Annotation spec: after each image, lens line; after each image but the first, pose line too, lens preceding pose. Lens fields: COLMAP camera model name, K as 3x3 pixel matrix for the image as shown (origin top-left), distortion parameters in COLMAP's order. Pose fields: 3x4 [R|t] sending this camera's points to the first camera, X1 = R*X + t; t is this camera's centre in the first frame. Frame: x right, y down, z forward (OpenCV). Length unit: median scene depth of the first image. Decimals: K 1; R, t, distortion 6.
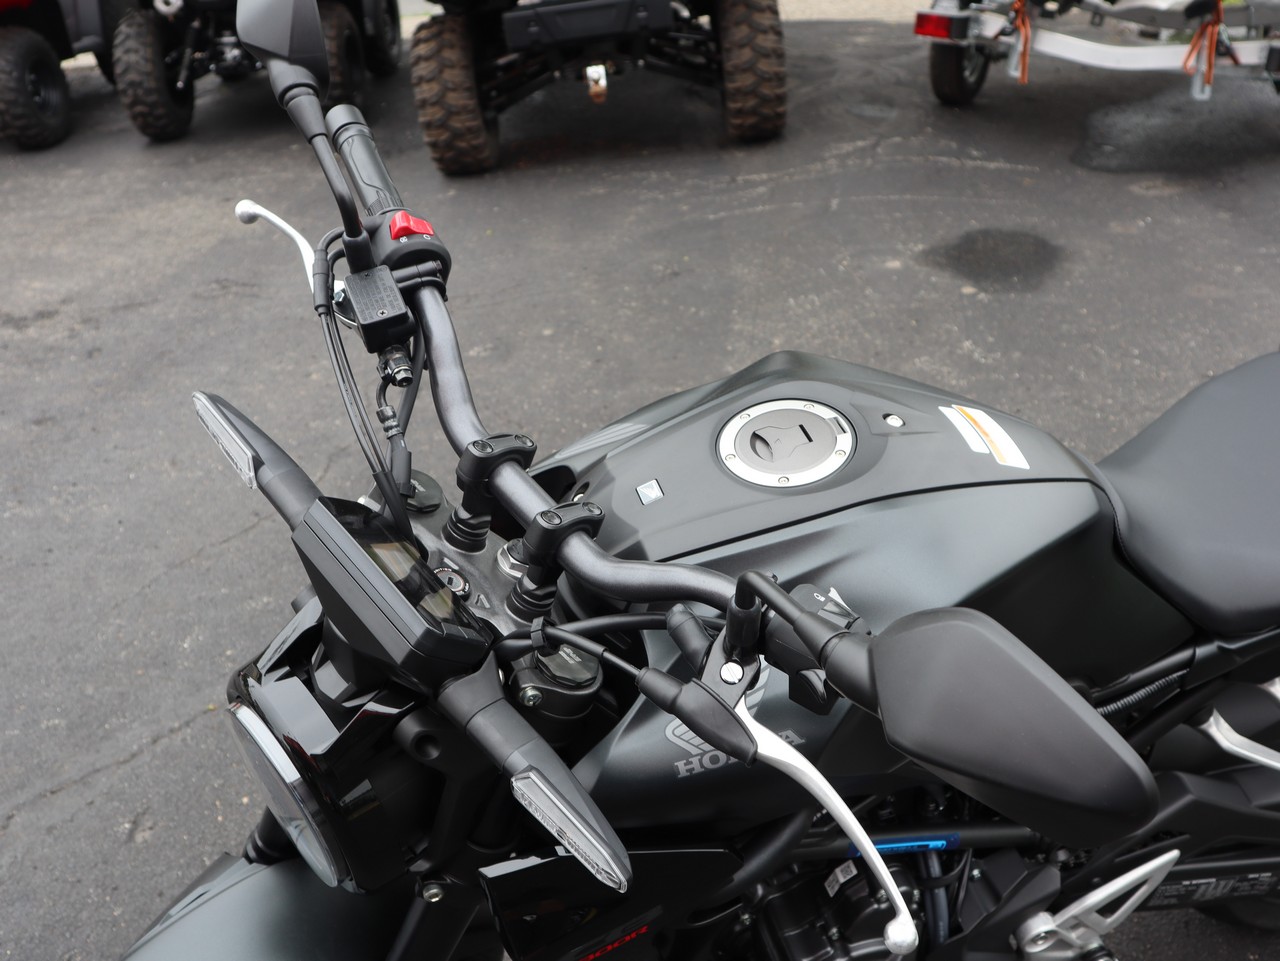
lens RADIAL K [[1301.4, 0, 640.0], [0, 1301.4, 480.5], [0, 0, 1]] dist [-0.067087, 0.127150]
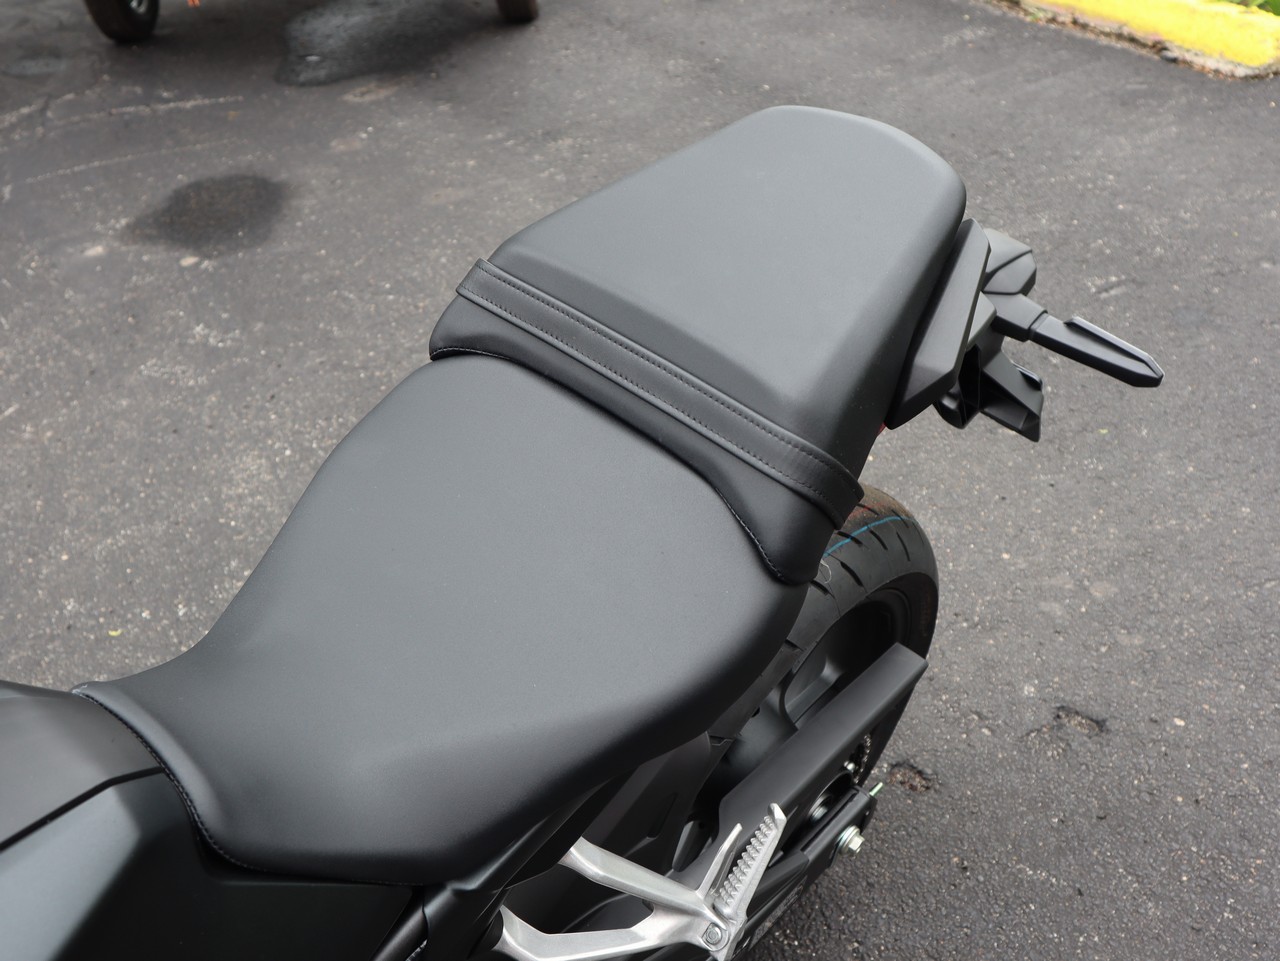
lens RADIAL K [[1301.4, 0, 640.0], [0, 1301.4, 480.5], [0, 0, 1]] dist [-0.067087, 0.127150]
pose [[0.842420, -0.325411, 0.429460, 0.084619], [0.299749, 0.945348, 0.128329, -0.028738], [-0.447749, 0.020623, 0.893922, 0.106451]]
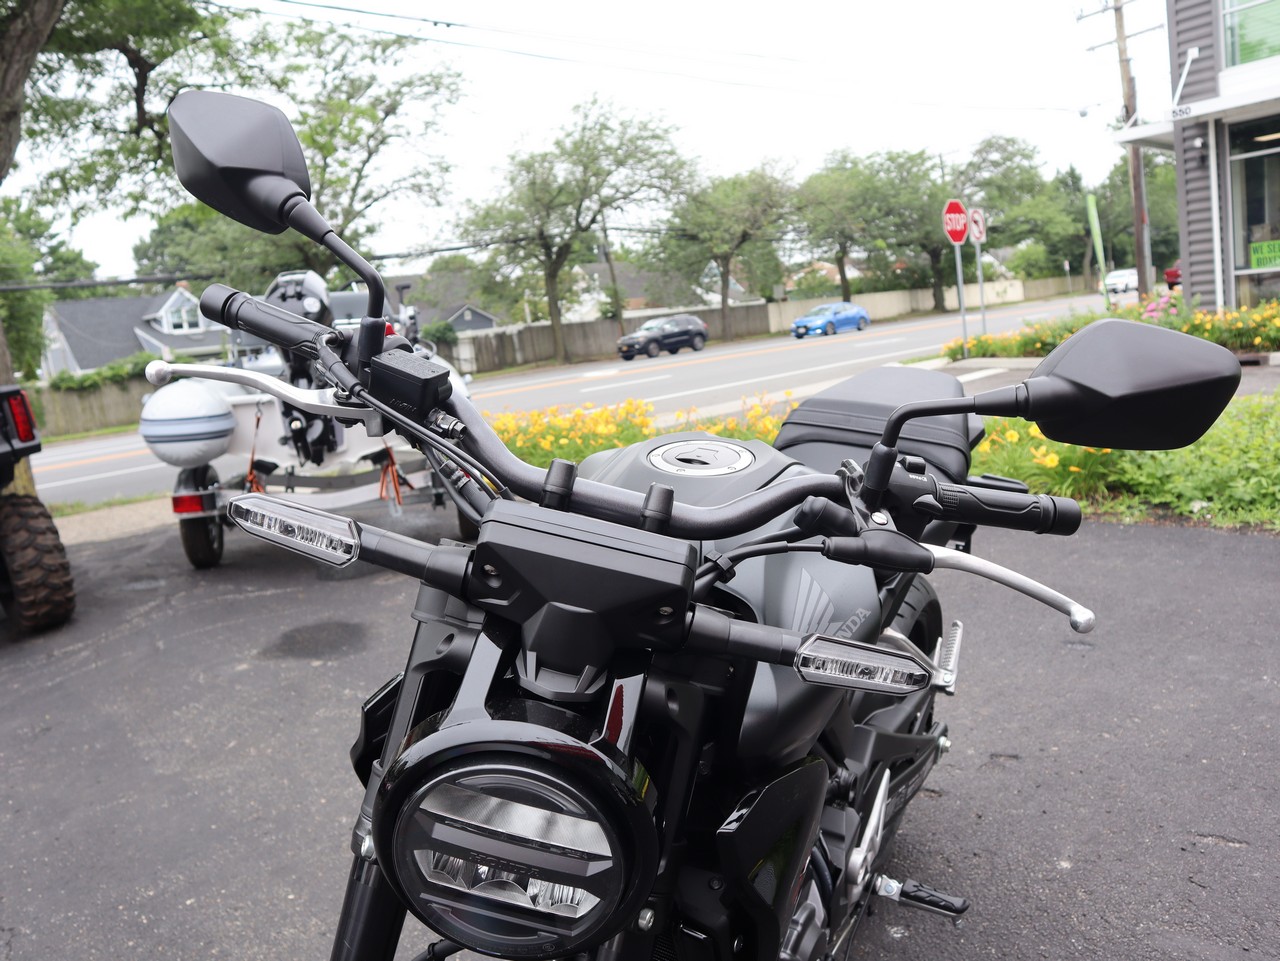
lens RADIAL K [[1011.4, 0, 643.8], [0, 1011.4, 486.6], [0, 0, 1]] dist [-0.126521, 0.090012]
pose [[0.711280, -0.142385, 0.688337, -0.142927], [0.402904, 0.885018, -0.233263, 0.047557], [-0.575977, 0.443249, 0.686863, 0.079946]]
